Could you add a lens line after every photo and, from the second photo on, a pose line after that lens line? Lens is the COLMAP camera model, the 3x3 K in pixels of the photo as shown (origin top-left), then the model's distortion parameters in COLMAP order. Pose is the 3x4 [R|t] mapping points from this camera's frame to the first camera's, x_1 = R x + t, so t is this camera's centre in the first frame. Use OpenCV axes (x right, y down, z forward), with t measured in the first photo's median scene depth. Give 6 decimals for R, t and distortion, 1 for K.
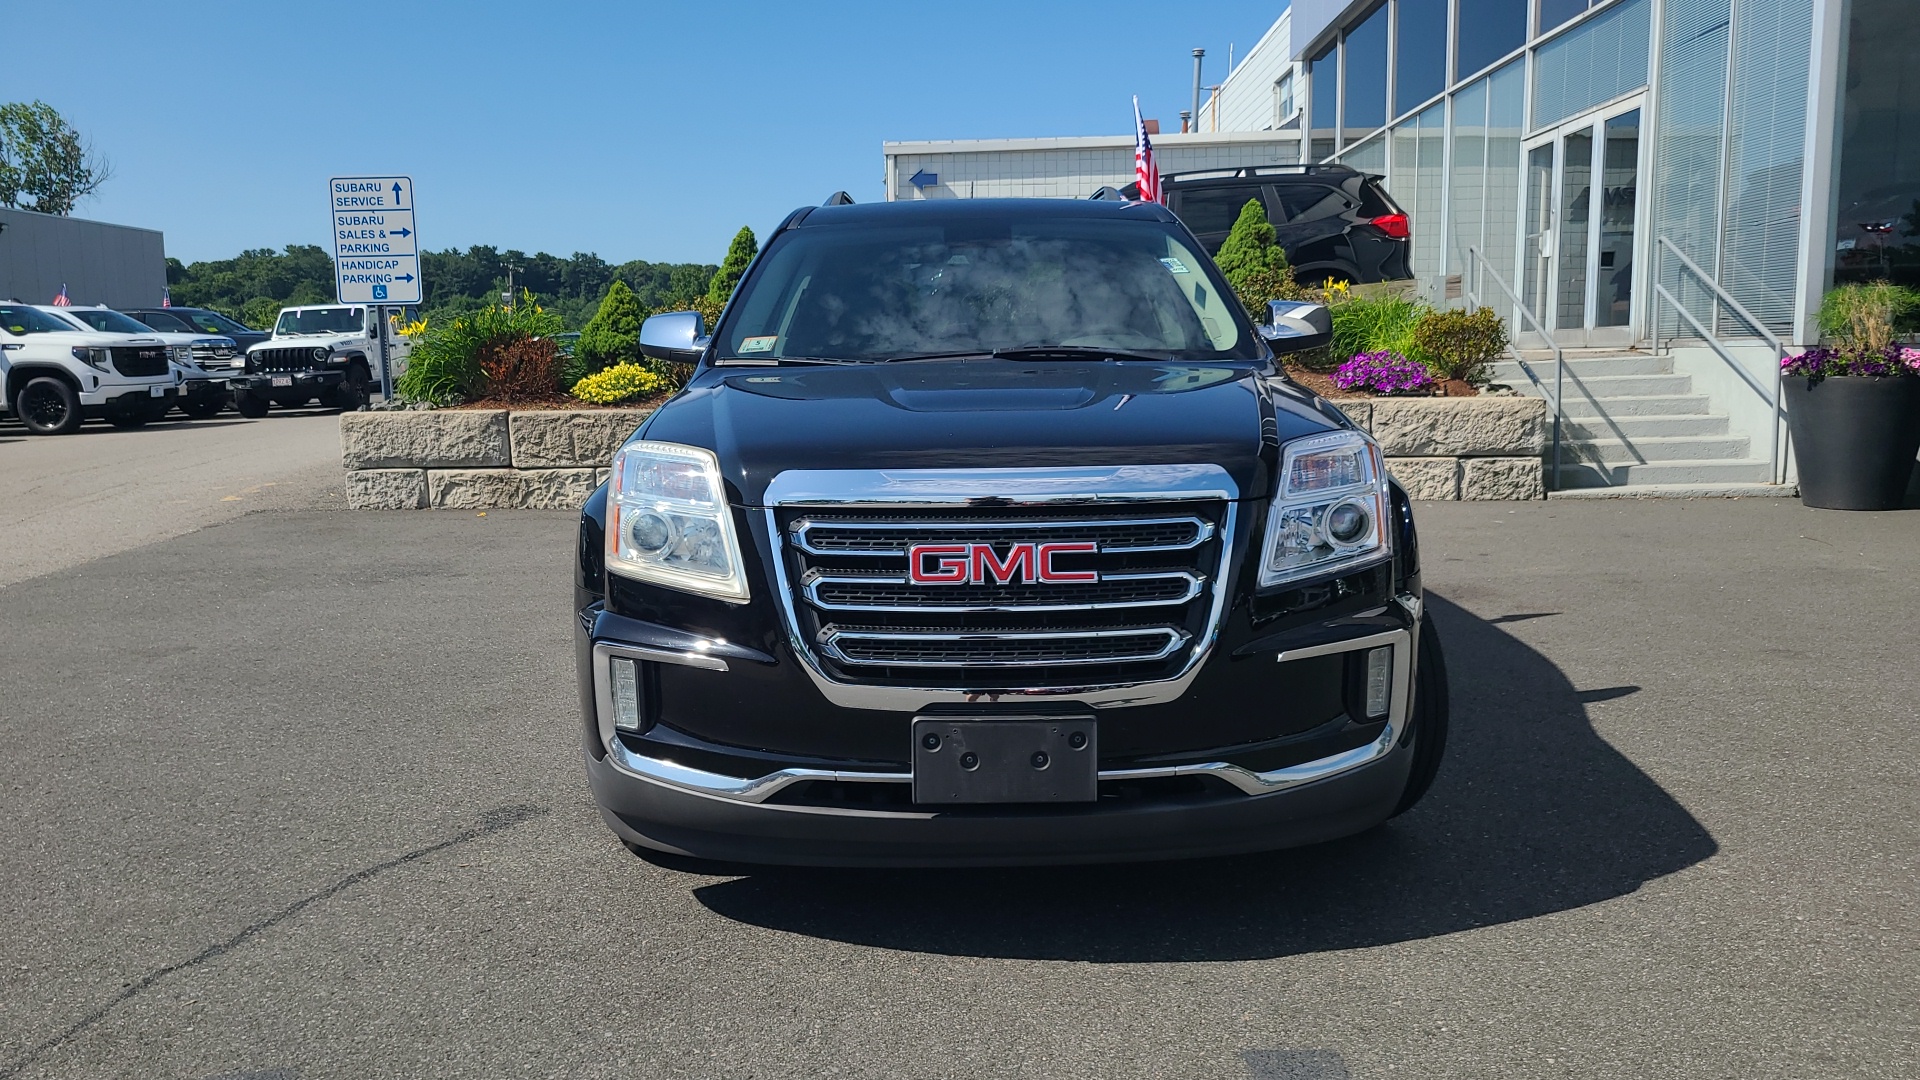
lens RADIAL K [[1449.7, 0, 953.7], [0, 1449.7, 535.6], [0, 0, 1]] dist [0.058689, -0.051709]
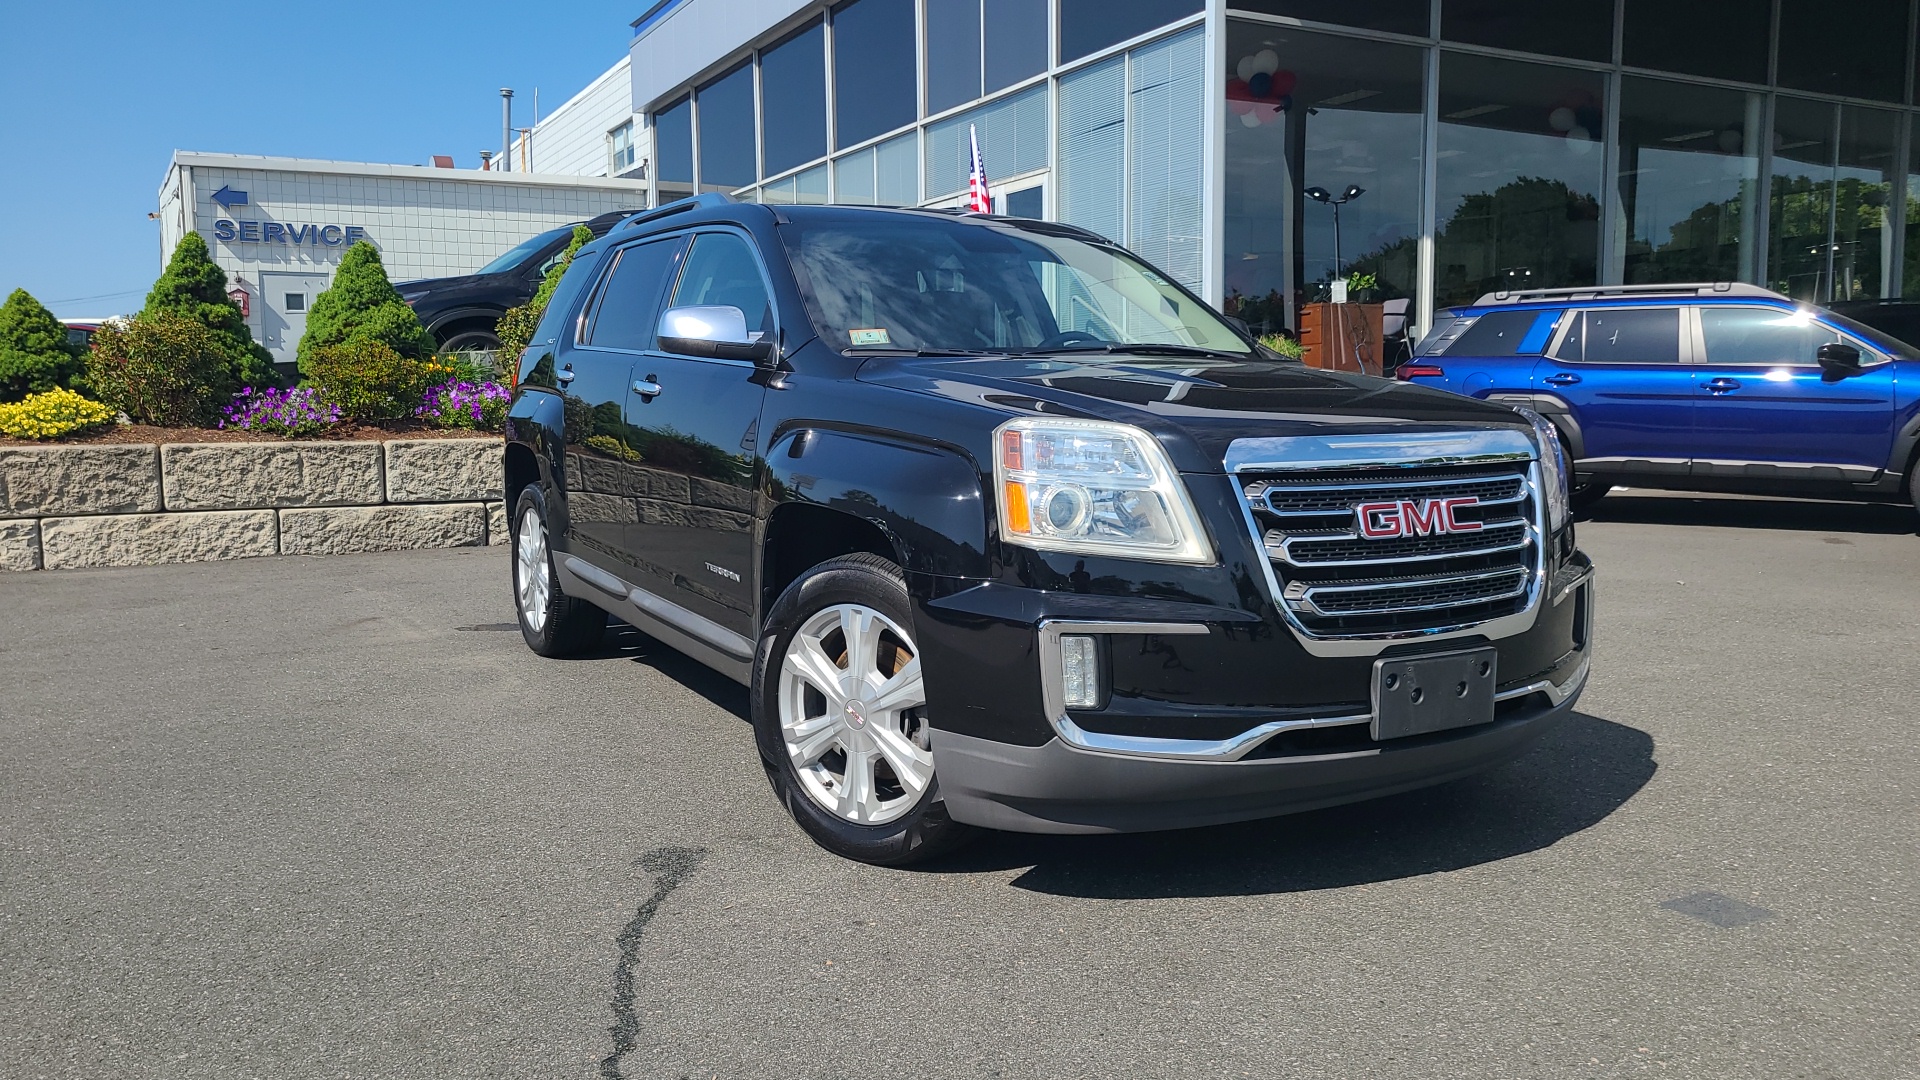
lens RADIAL K [[1449.7, 0, 953.7], [0, 1449.7, 535.6], [0, 0, 1]] dist [0.058689, -0.051709]
pose [[0.864217, -0.039578, 0.501559, -0.515883], [0.058255, 0.998068, -0.021620, 0.022256], [-0.499734, 0.047903, 0.864853, 0.126212]]
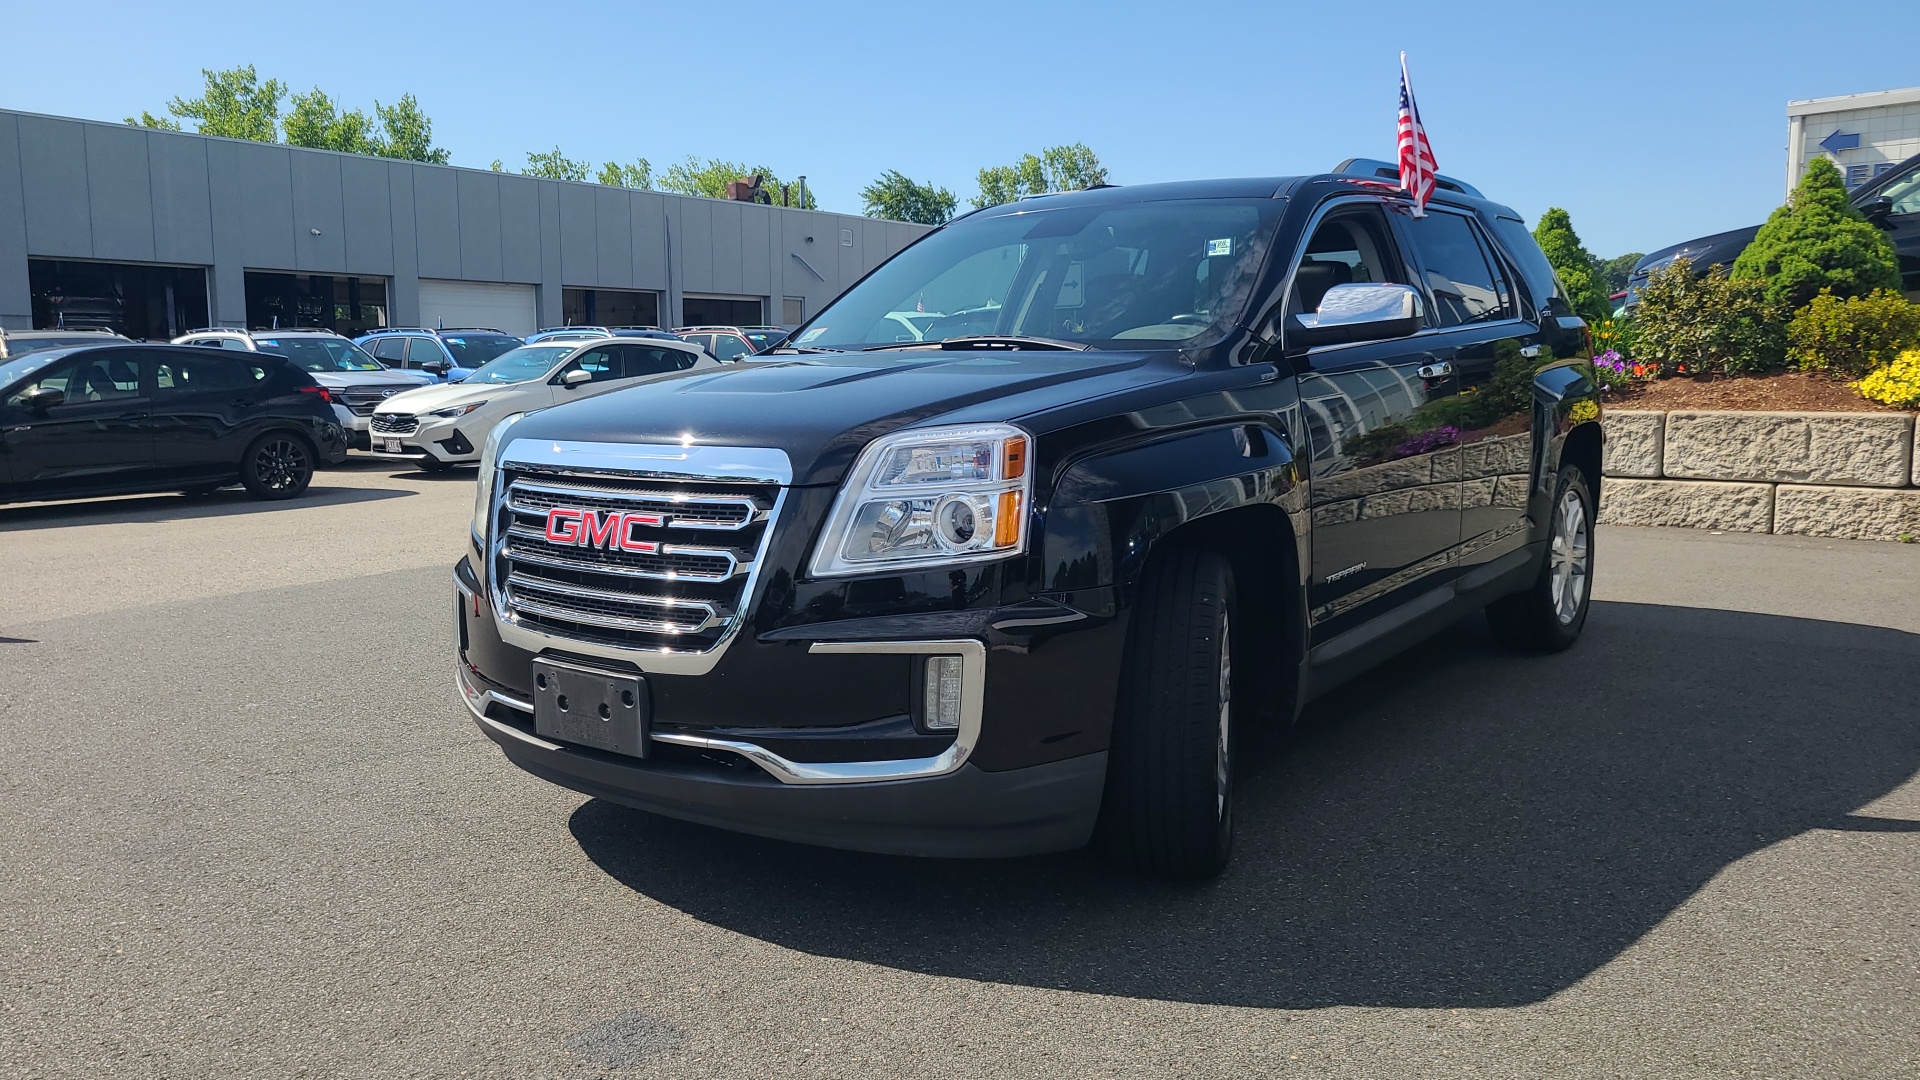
lens RADIAL K [[1521.5, 0, 892.5], [0, 1521.5, 540.8], [0, 0, 1]] dist [-0.024538, -0.003571]
pose [[0.772258, 0.072295, -0.631182, 0.569175], [-0.076566, 0.996854, 0.020500, -0.007765], [0.630678, 0.032496, 0.775364, 0.150910]]
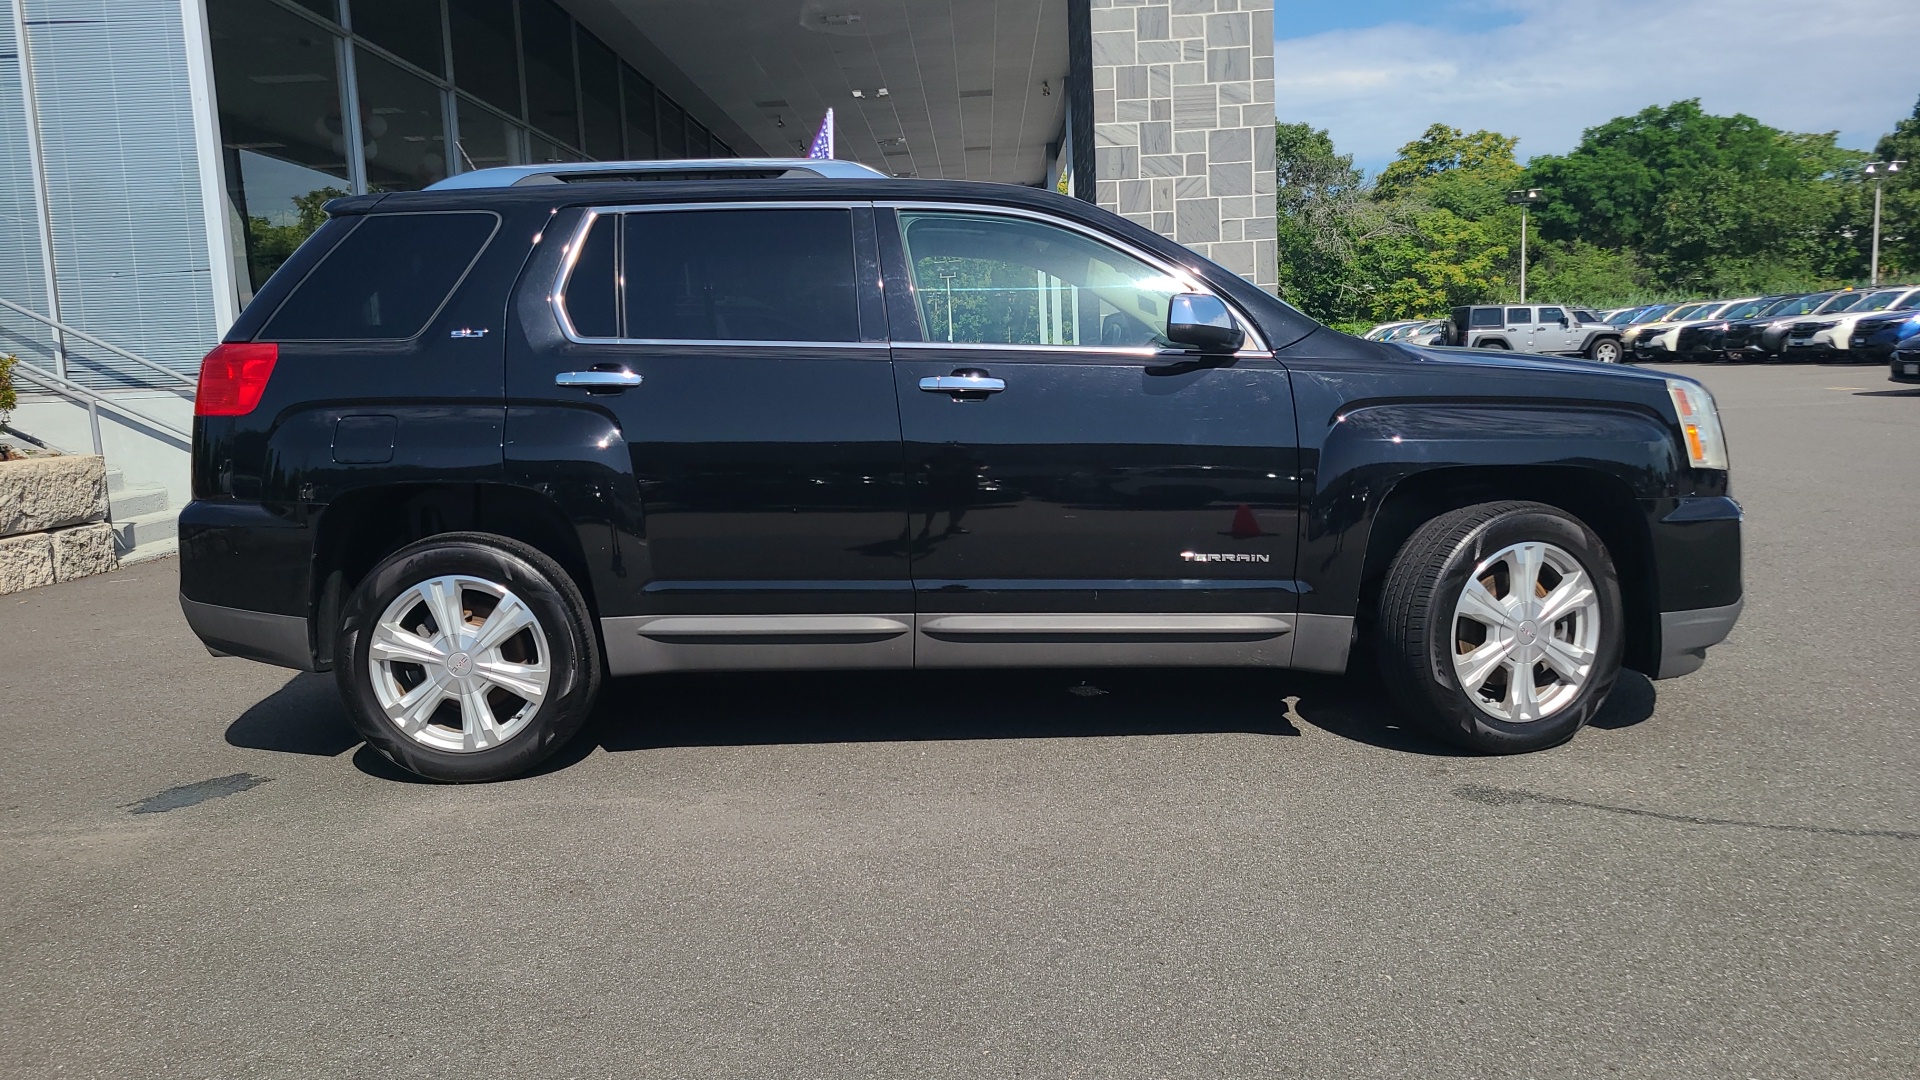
lens RADIAL K [[1449.7, 0, 953.7], [0, 1449.7, 535.6], [0, 0, 1]] dist [0.058689, -0.051709]
pose [[0.002887, -0.107184, 0.994235, -1.098160], [0.169036, 0.979984, 0.105157, -0.122834], [-0.985606, 0.167758, 0.020947, 1.139444]]
